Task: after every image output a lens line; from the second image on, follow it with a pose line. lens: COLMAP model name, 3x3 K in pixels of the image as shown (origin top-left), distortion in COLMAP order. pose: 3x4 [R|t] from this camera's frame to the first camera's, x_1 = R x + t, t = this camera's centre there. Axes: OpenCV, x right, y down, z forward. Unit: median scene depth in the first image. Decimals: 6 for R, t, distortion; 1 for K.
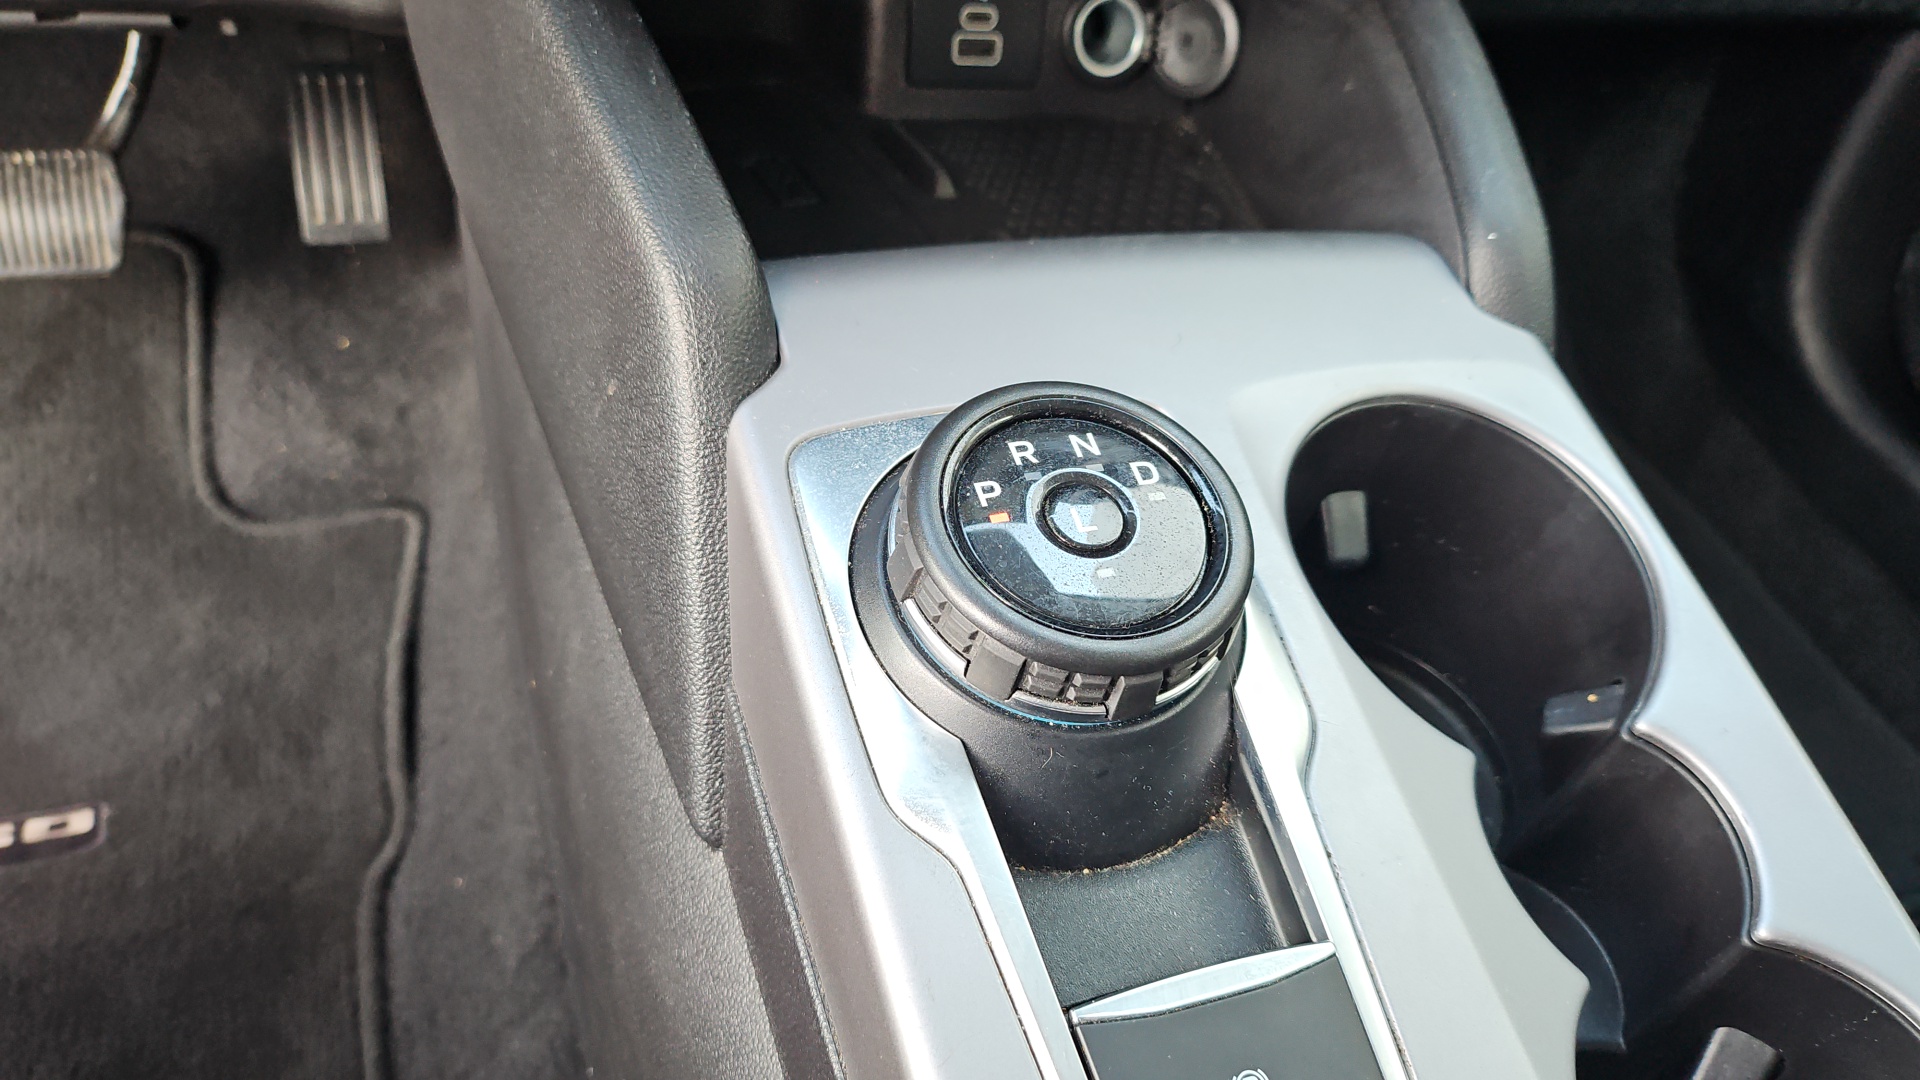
lens RADIAL K [[1362.9, 0, 960.0], [0, 1362.9, 540.0], [0, 0, 1]] dist [-0.029440, -0.002372]
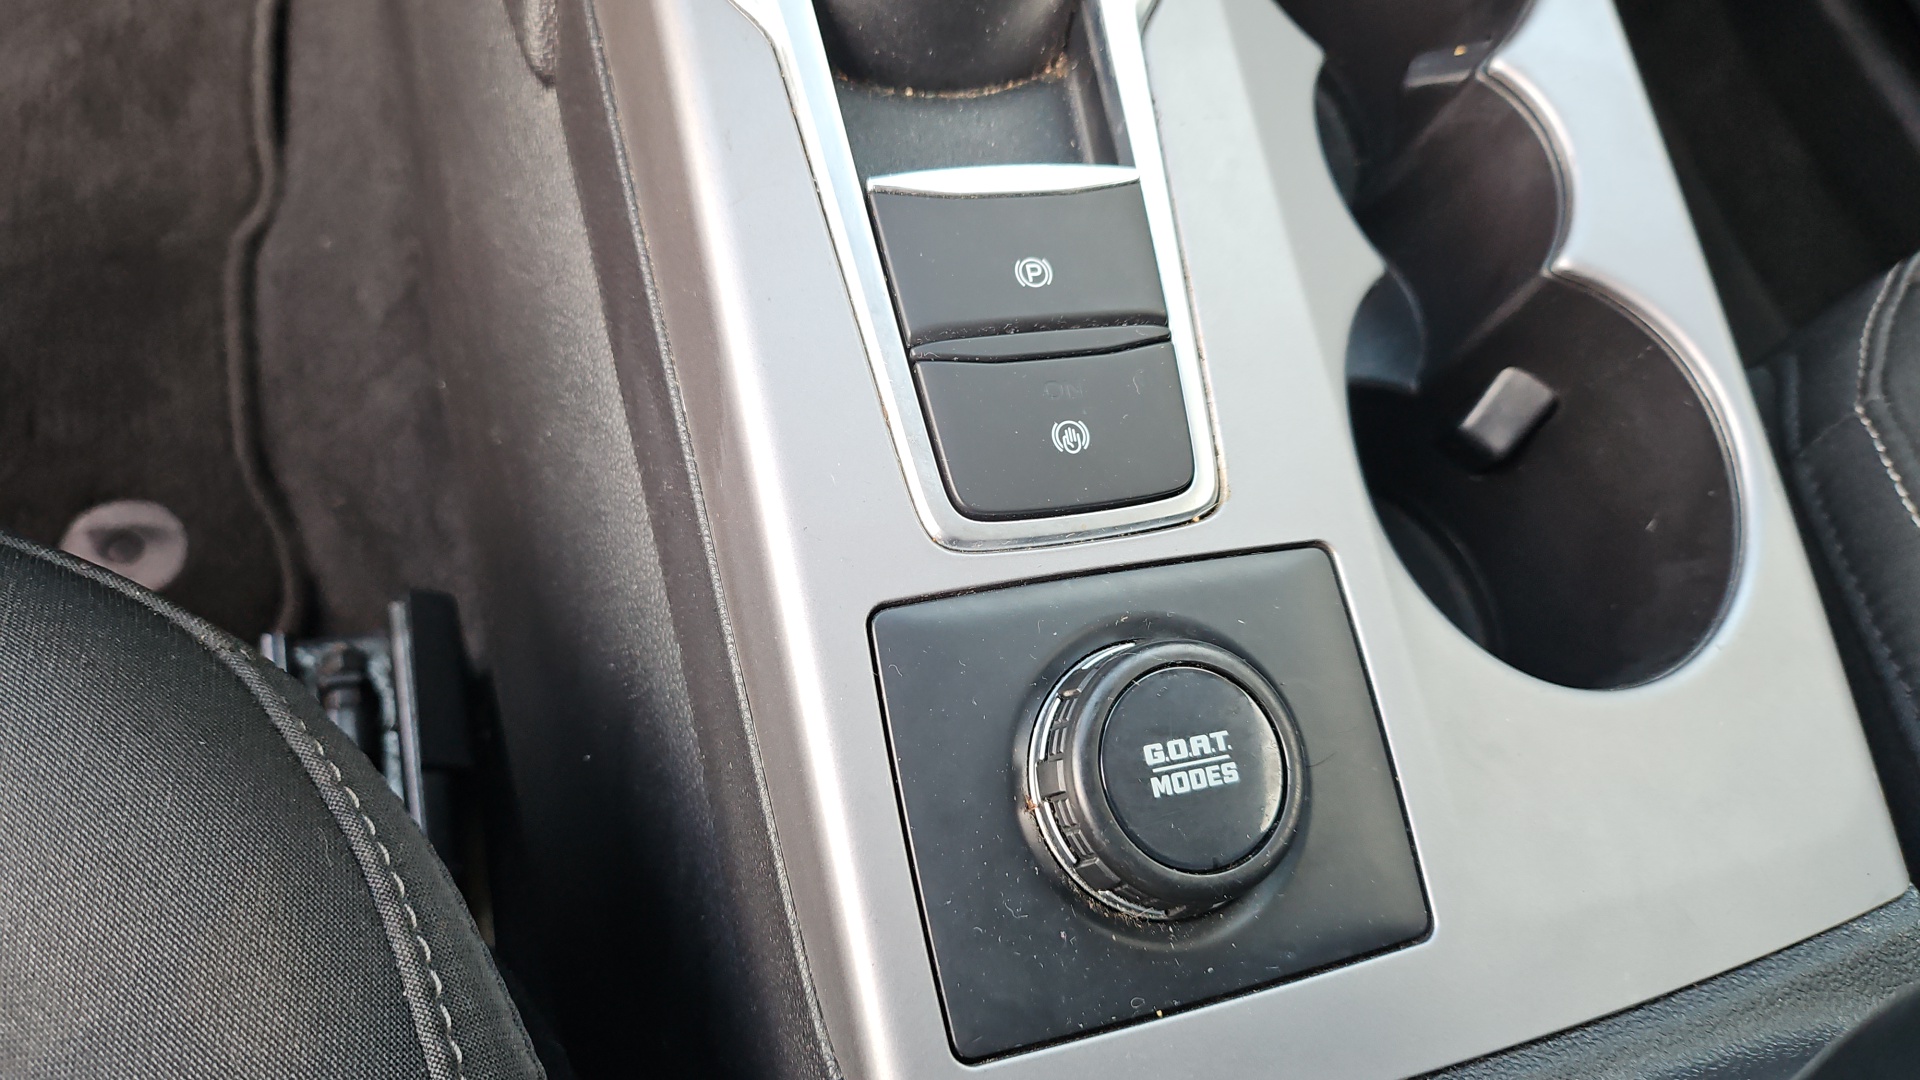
lens RADIAL K [[1355.5, 0, 952.7], [0, 1355.5, 531.9], [0, 0, 1]] dist [0.003210, -0.062372]
pose [[0.992850, 0.100099, 0.065028, 0.043786], [-0.114951, 0.948592, 0.294889, 0.120253], [-0.032167, -0.300255, 0.953316, -0.016732]]
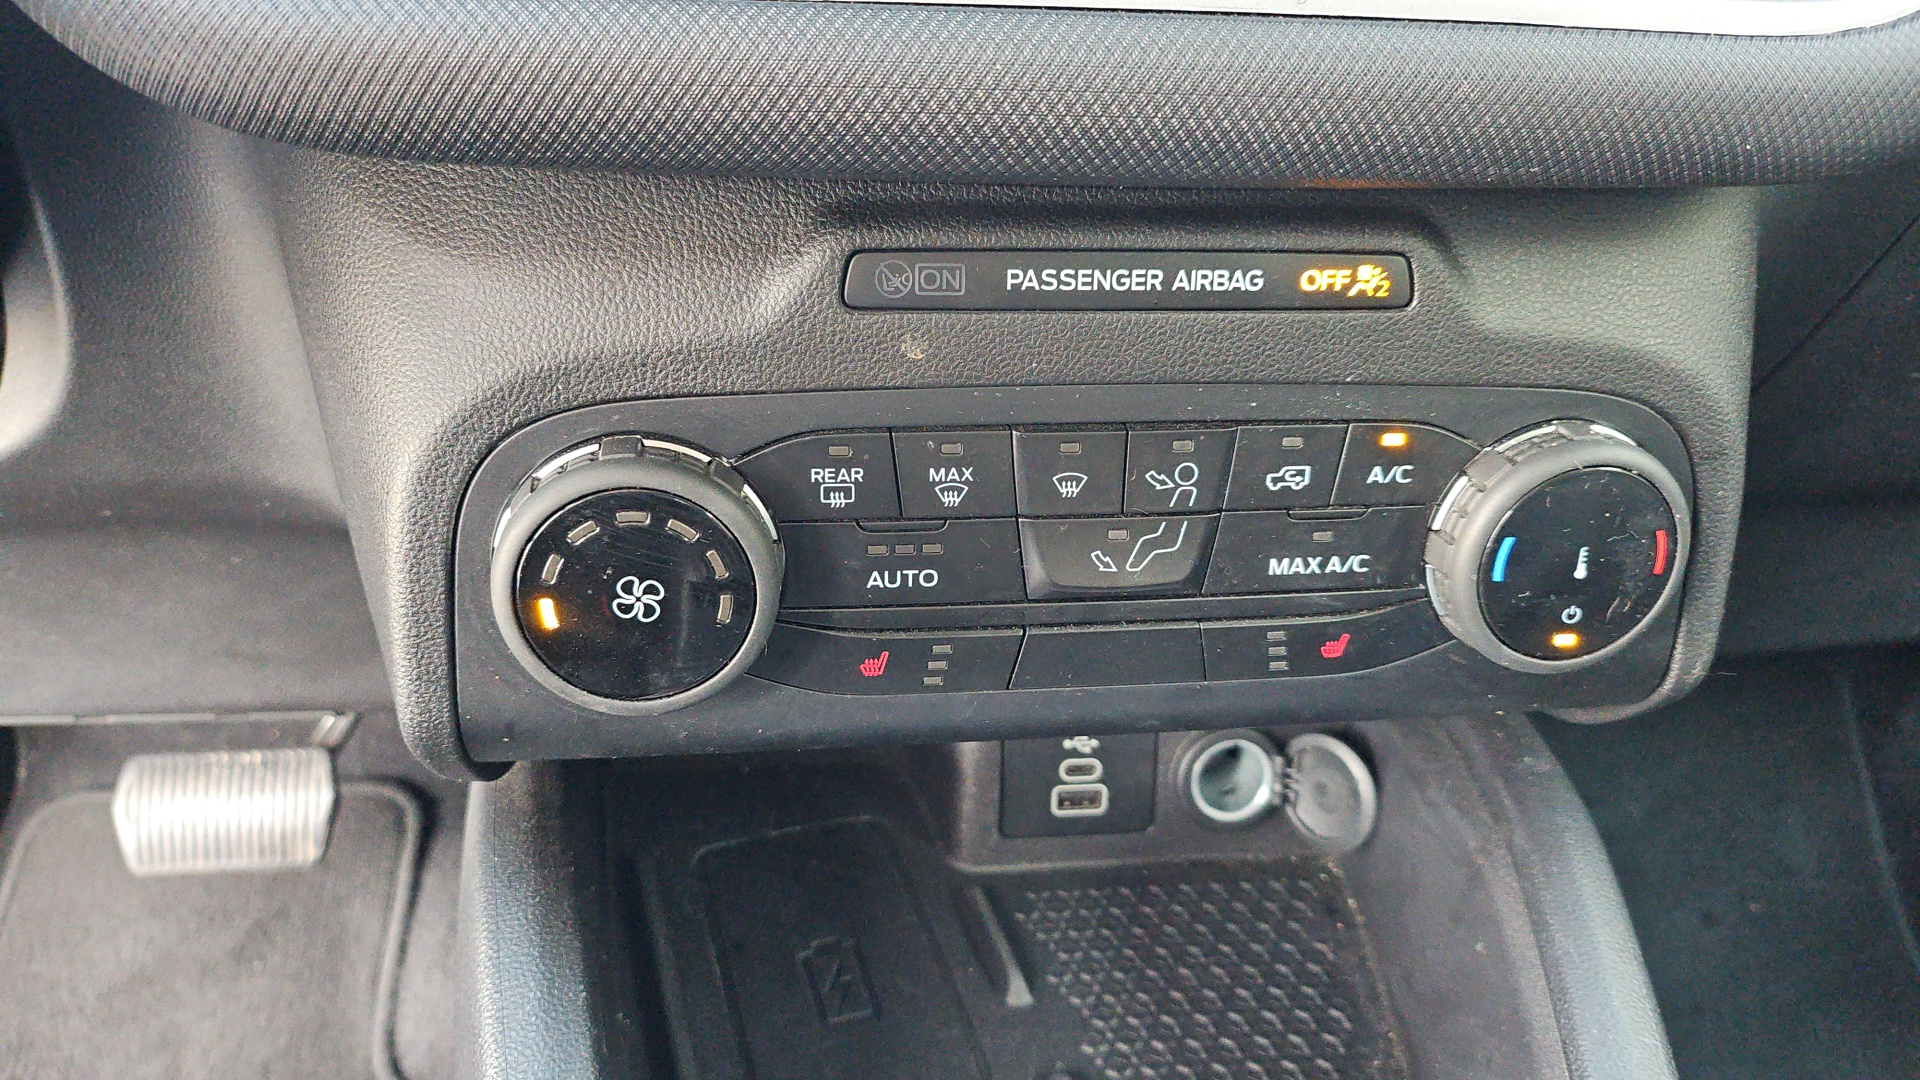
lens RADIAL K [[1331.6, 0, 959.1], [0, 1331.6, 554.8], [0, 0, 1]] dist [0.032281, -0.080698]
pose [[0.974407, 0.007270, -0.224674, 0.120663], [-0.061745, 0.969689, -0.236412, -0.271205], [0.216146, 0.244234, 0.945321, 0.075427]]
